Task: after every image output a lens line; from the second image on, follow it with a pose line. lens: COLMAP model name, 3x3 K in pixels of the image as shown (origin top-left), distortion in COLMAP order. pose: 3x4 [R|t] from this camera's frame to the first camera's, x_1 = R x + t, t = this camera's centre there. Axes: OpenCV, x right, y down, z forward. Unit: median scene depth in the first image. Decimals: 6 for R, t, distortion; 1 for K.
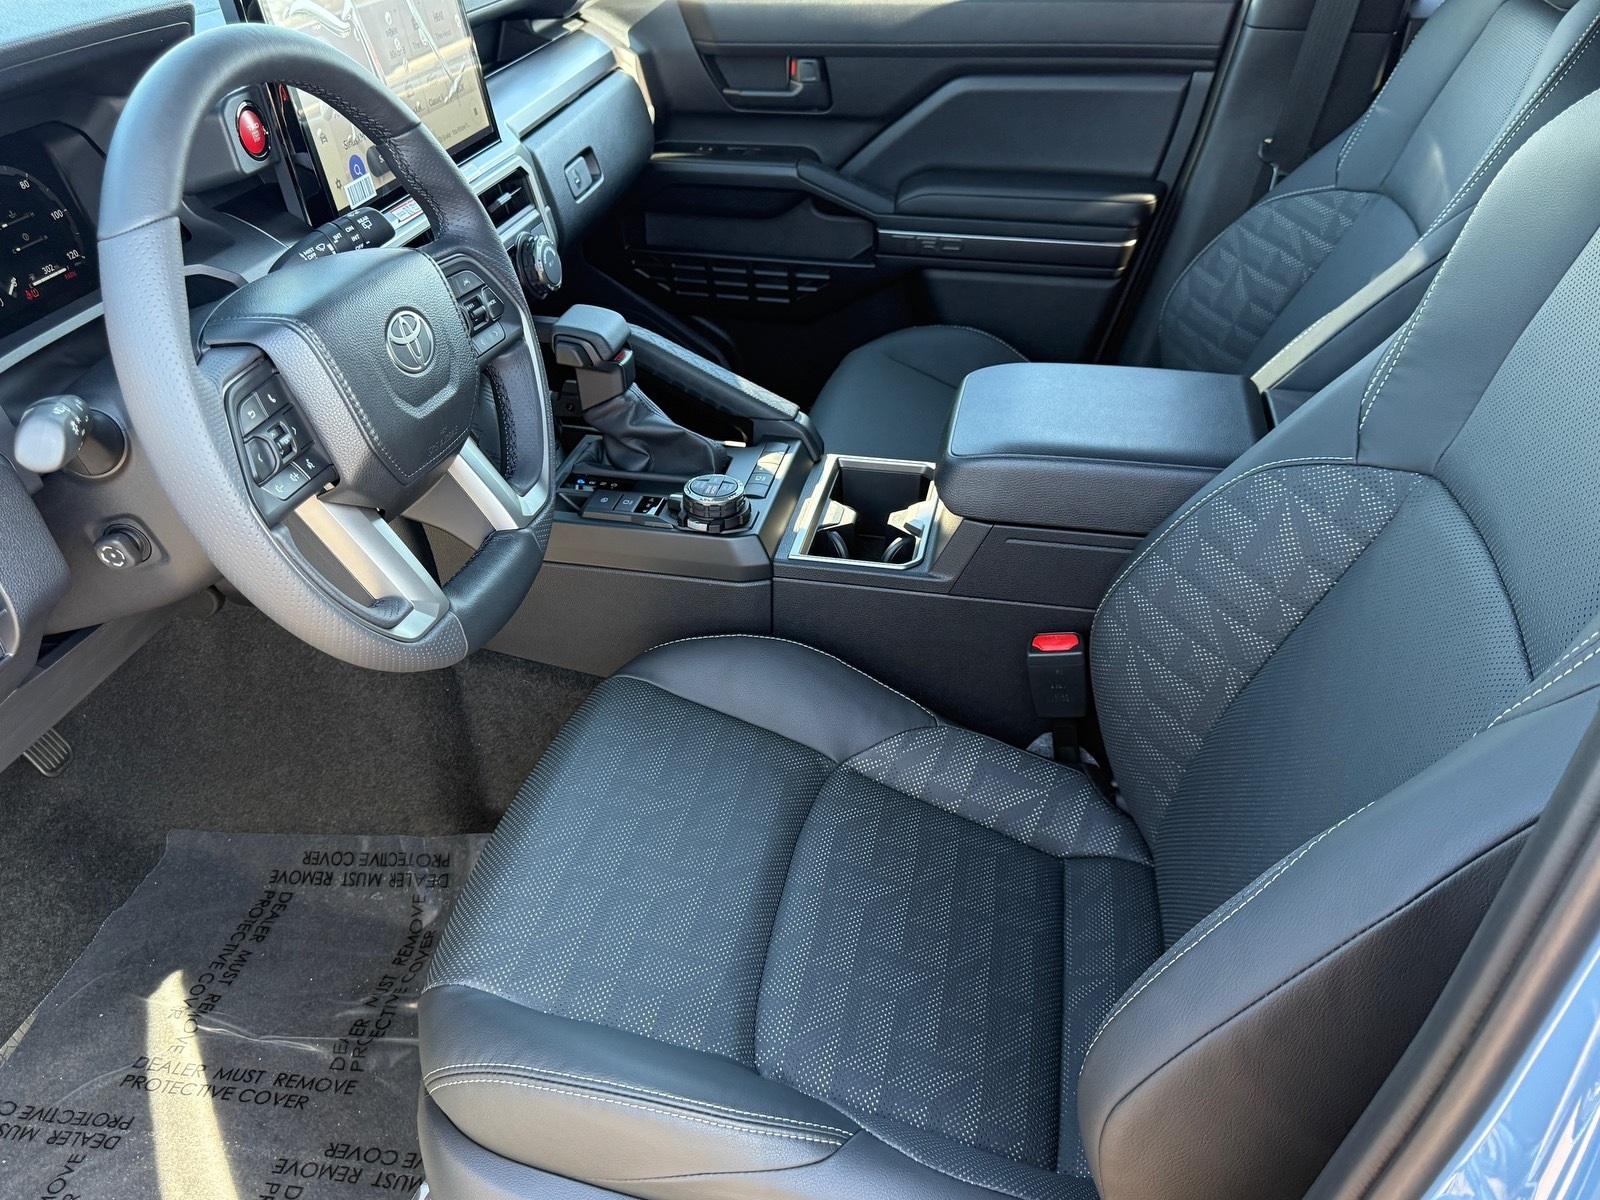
lens RADIAL K [[1349.4, 0, 794.7], [0, 1349.4, 605.1], [0, 0, 1]] dist [0.173729, -0.411219]
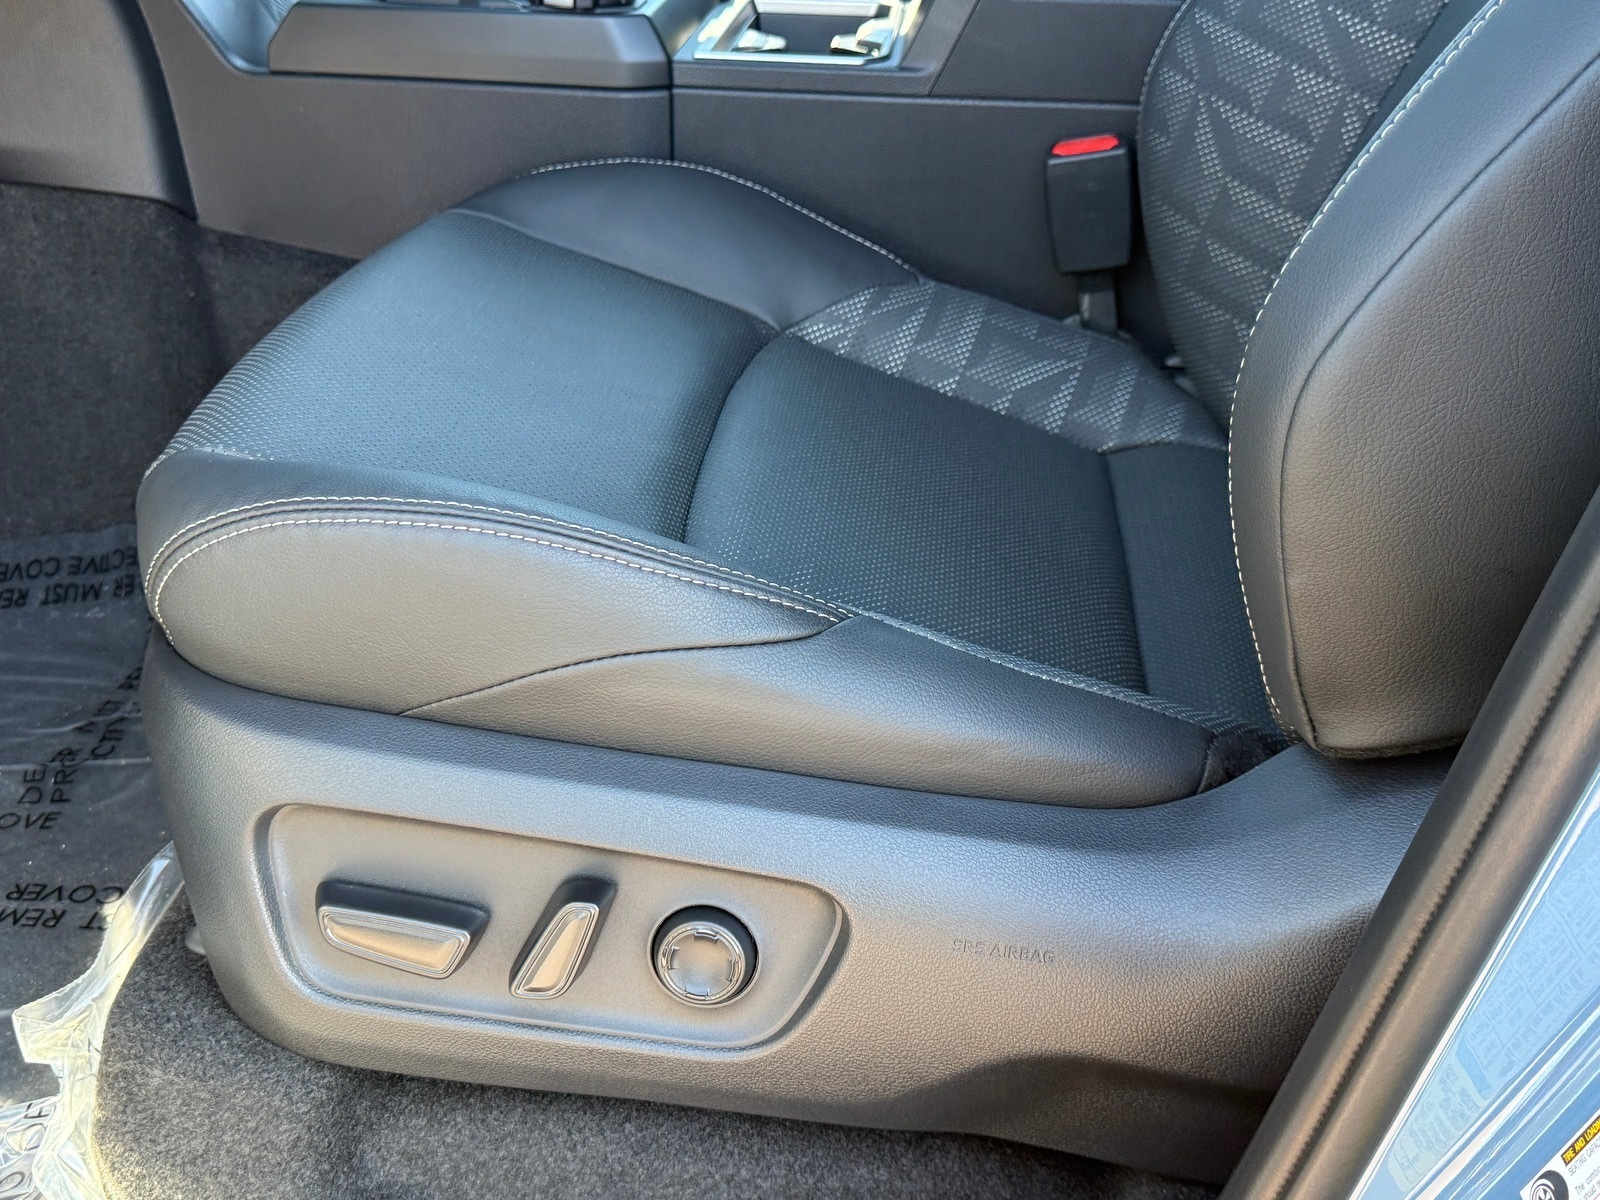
lens RADIAL K [[1630.8, 0, 800.0], [0, 1630.8, 600.0], [0, 0, 1]] dist [0.200287, -0.519441]
pose [[0.995886, -0.031690, 0.084898, -0.030930], [0.035372, 0.998482, -0.042222, 0.276485], [-0.083431, 0.045051, 0.995495, 0.171397]]
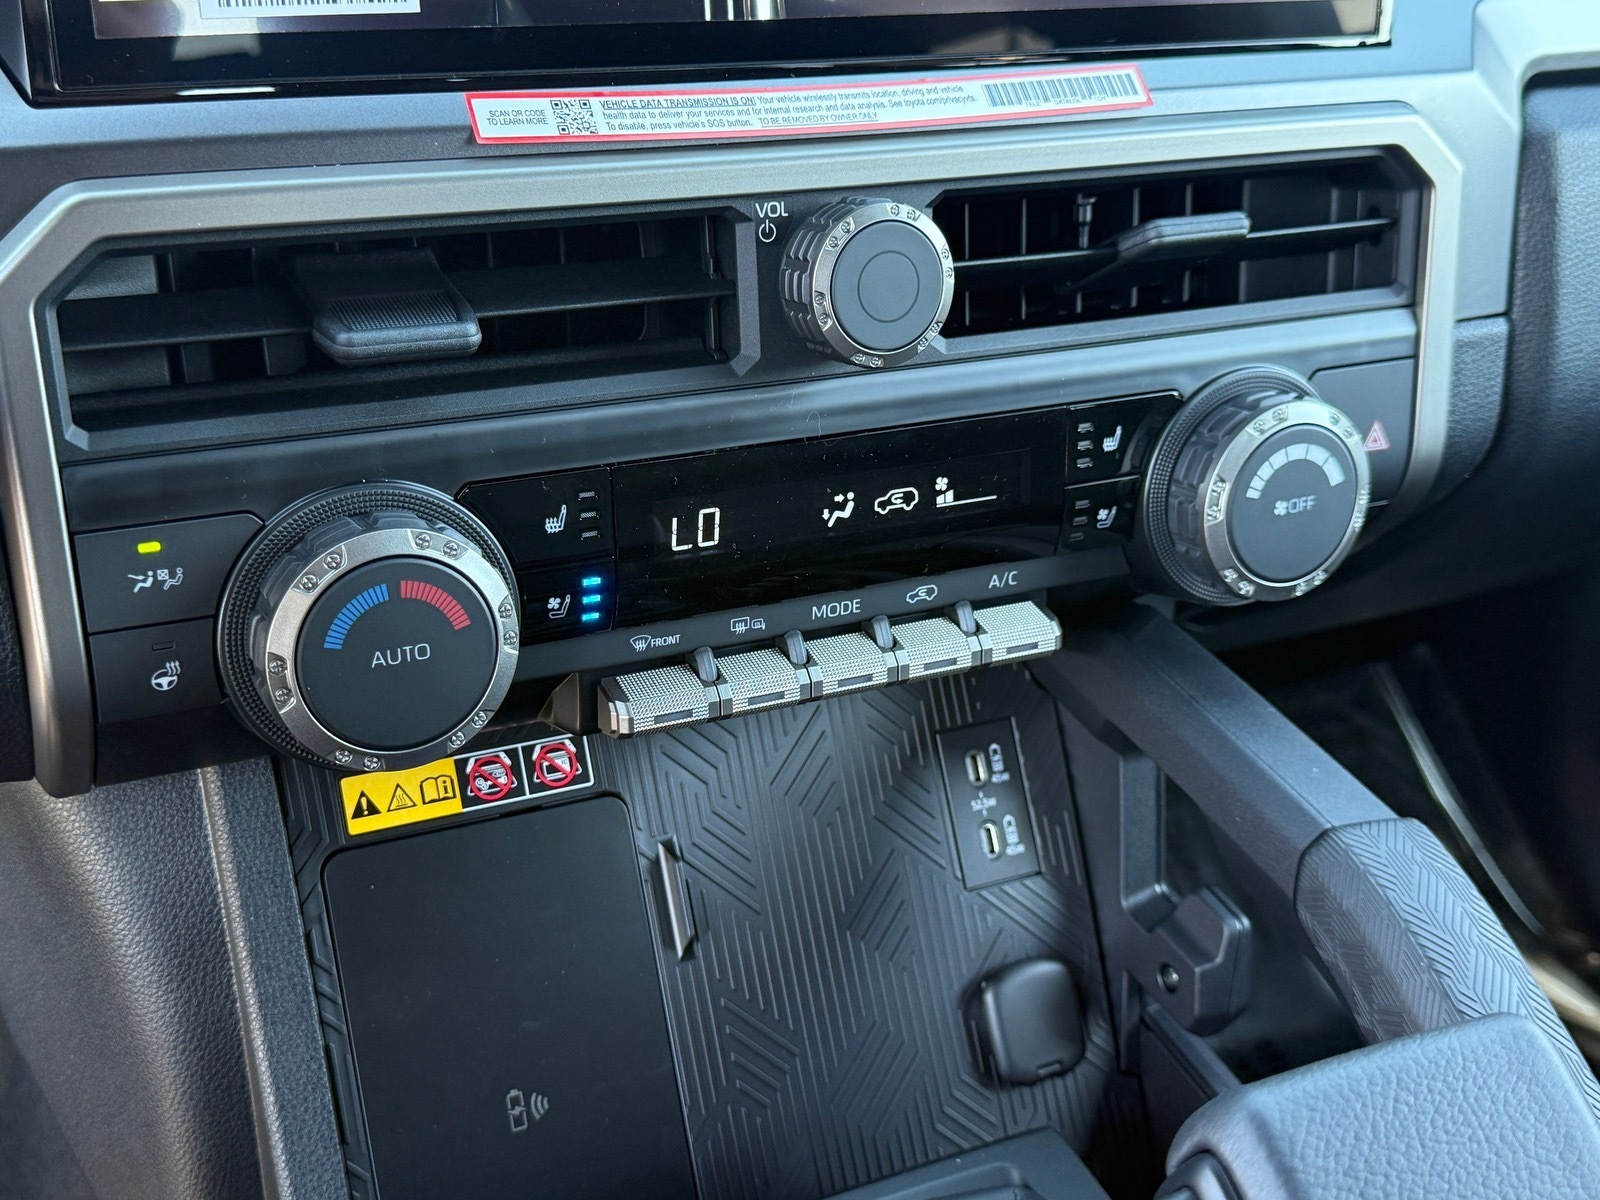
lens RADIAL K [[1871.8, 0, 795.3], [0, 1871.8, 599.6], [0, 0, 1]] dist [0.182321, -0.496113]
pose [[0.598629, 0.429645, -0.676054, 0.019816], [-0.476790, 0.869310, 0.130277, -0.266941], [0.643673, 0.244348, 0.725244, 0.769579]]
